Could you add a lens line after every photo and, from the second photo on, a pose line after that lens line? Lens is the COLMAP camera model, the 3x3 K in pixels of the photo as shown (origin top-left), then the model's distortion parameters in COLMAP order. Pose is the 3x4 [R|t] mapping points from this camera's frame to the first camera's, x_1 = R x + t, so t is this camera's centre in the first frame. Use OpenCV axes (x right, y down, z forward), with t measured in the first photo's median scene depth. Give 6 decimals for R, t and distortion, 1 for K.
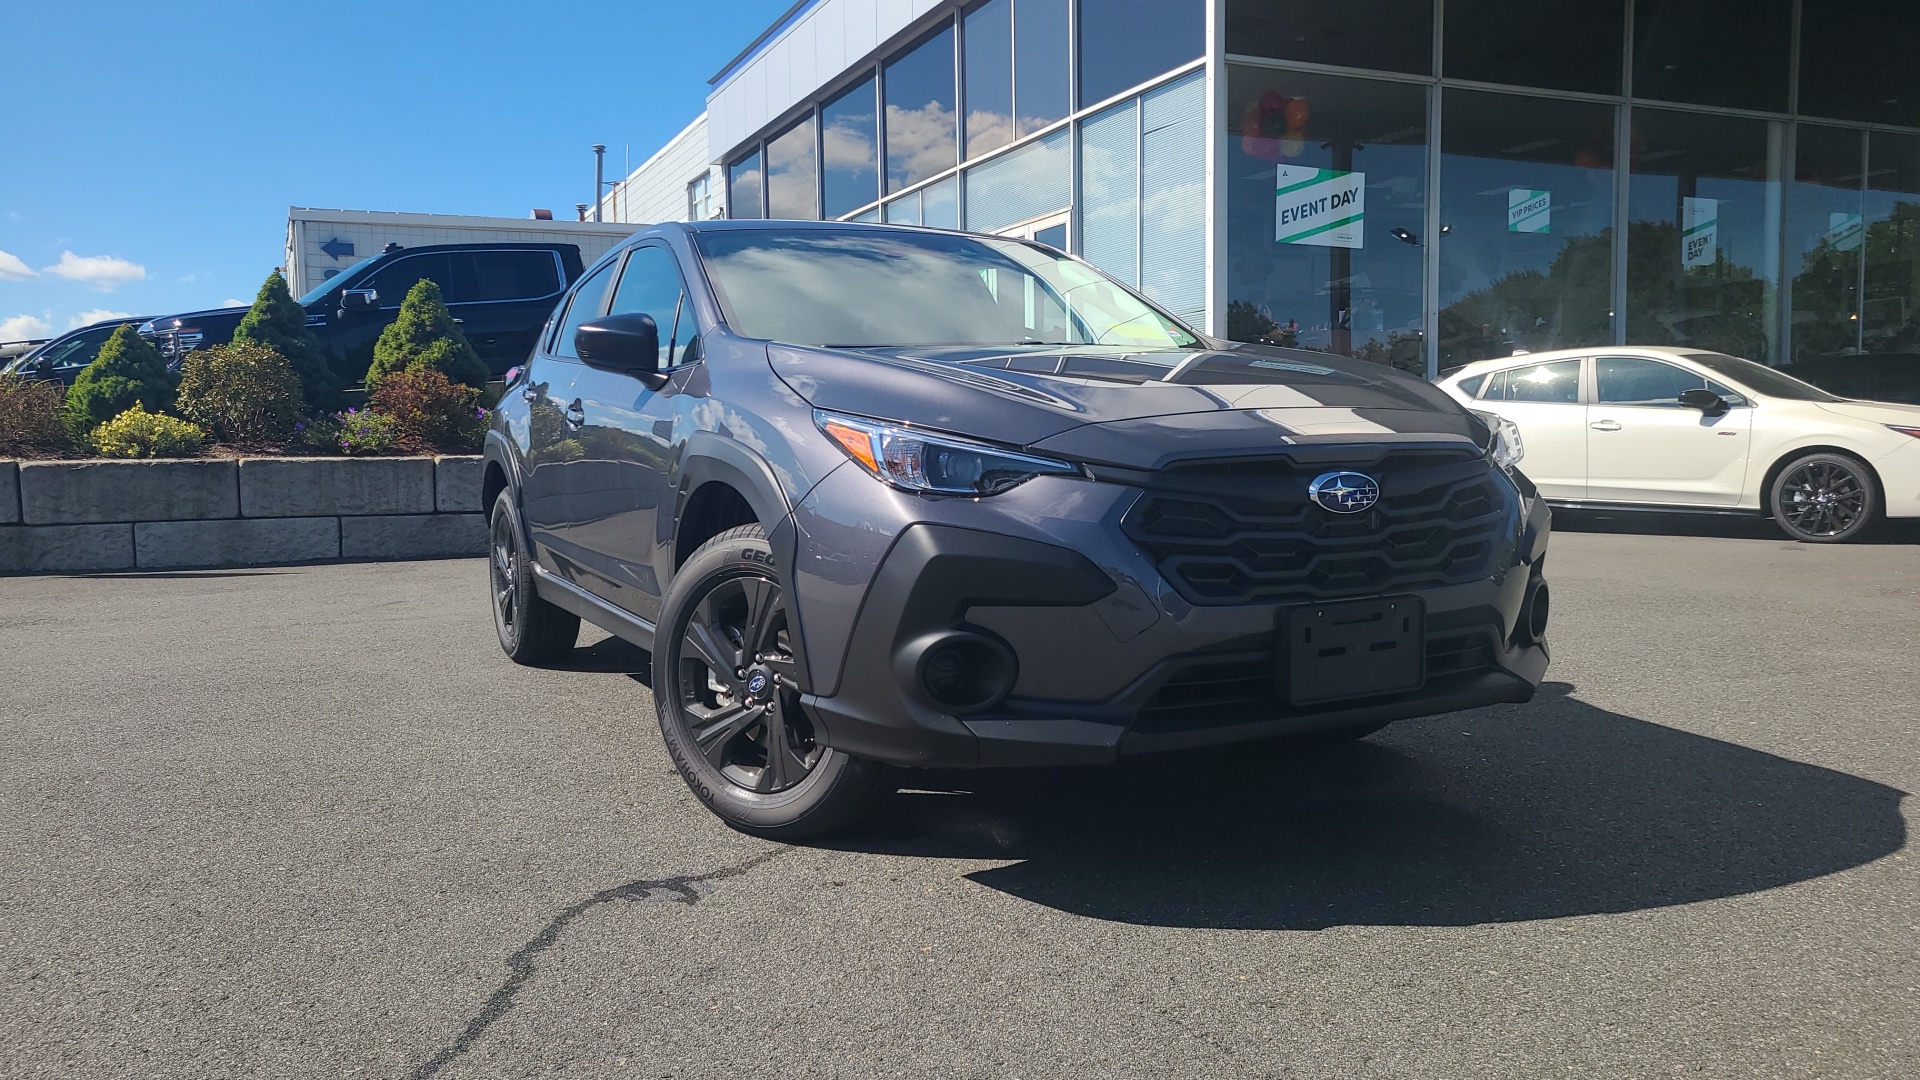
lens RADIAL K [[1437.0, 0, 913.3], [0, 1437.0, 544.6], [0, 0, 1]] dist [0.047734, -0.030042]
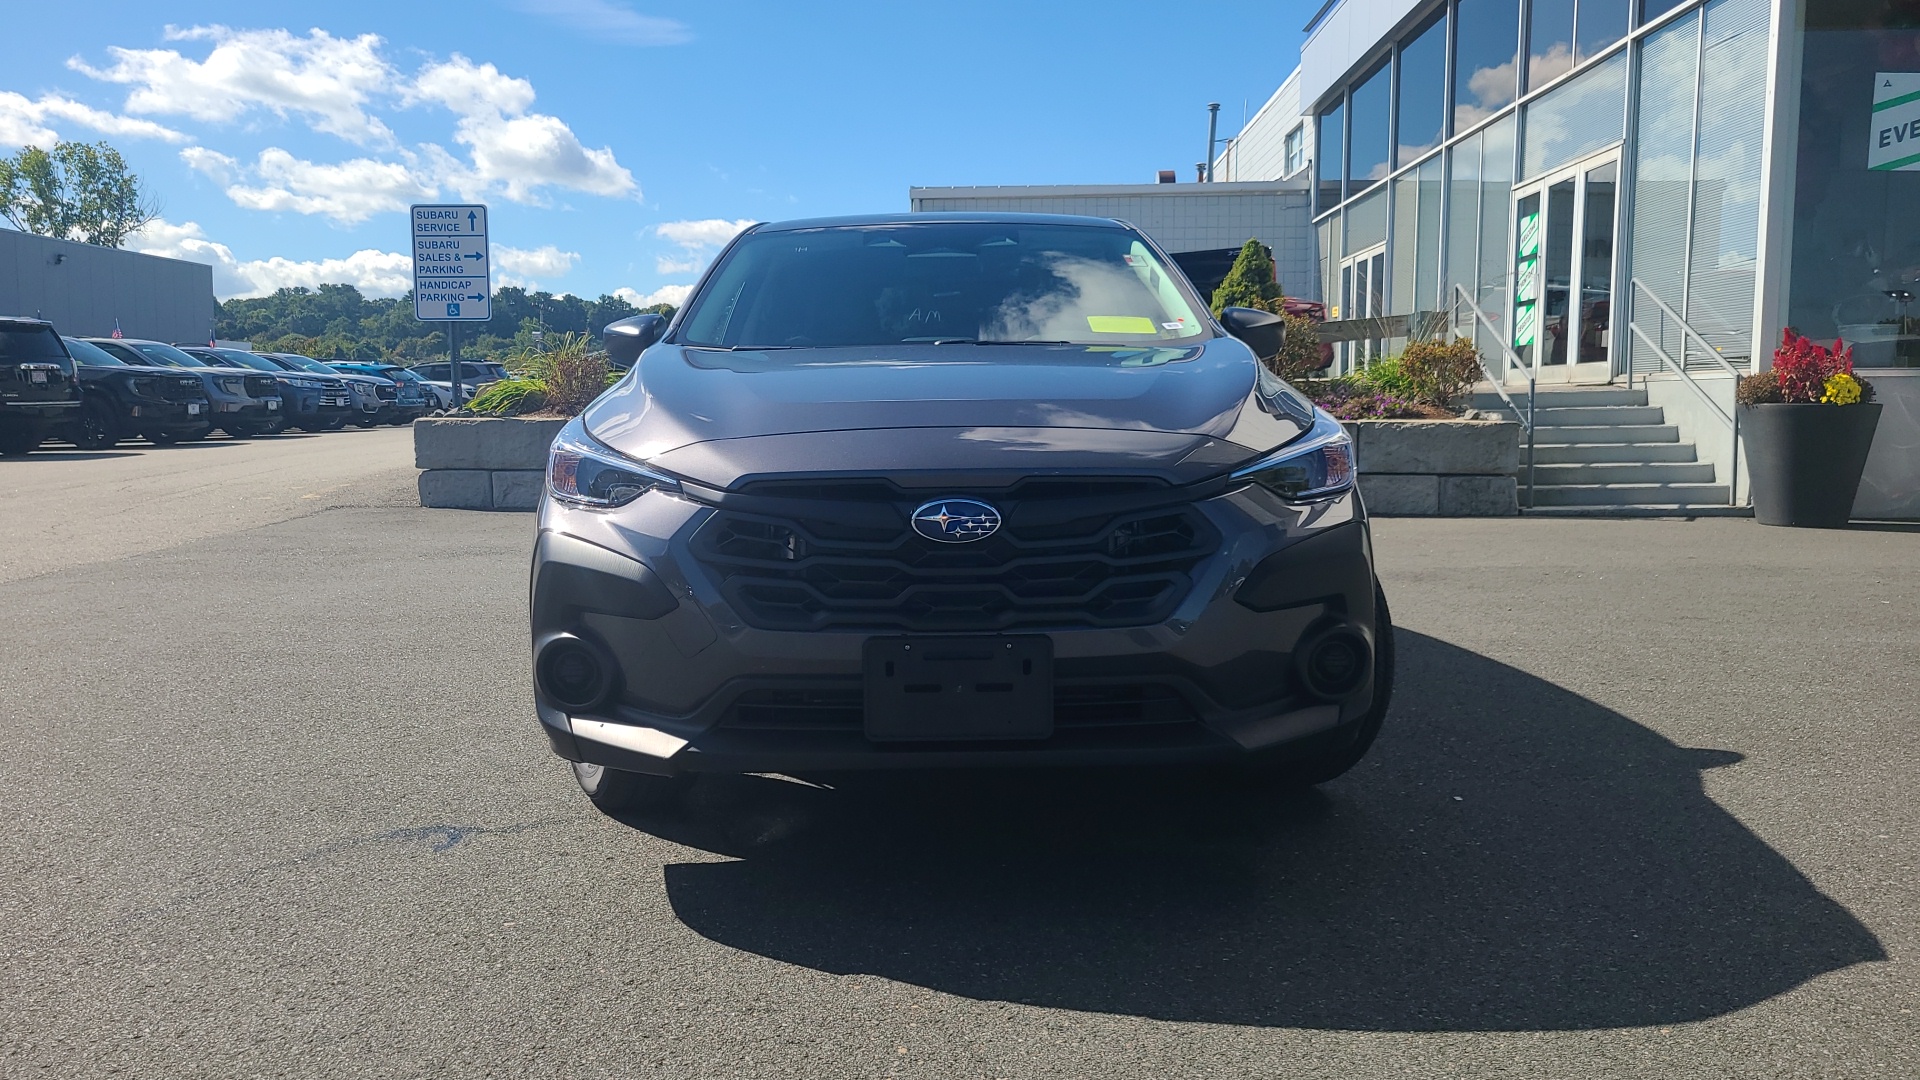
lens RADIAL K [[1437.0, 0, 945.3], [0, 1437.0, 552.2], [0, 0, 1]] dist [0.047734, -0.030042]
pose [[0.892266, 0.060423, -0.447450, 0.169768], [-0.043662, 0.997908, 0.047688, -0.014173], [0.449395, -0.023014, 0.893037, 0.040349]]
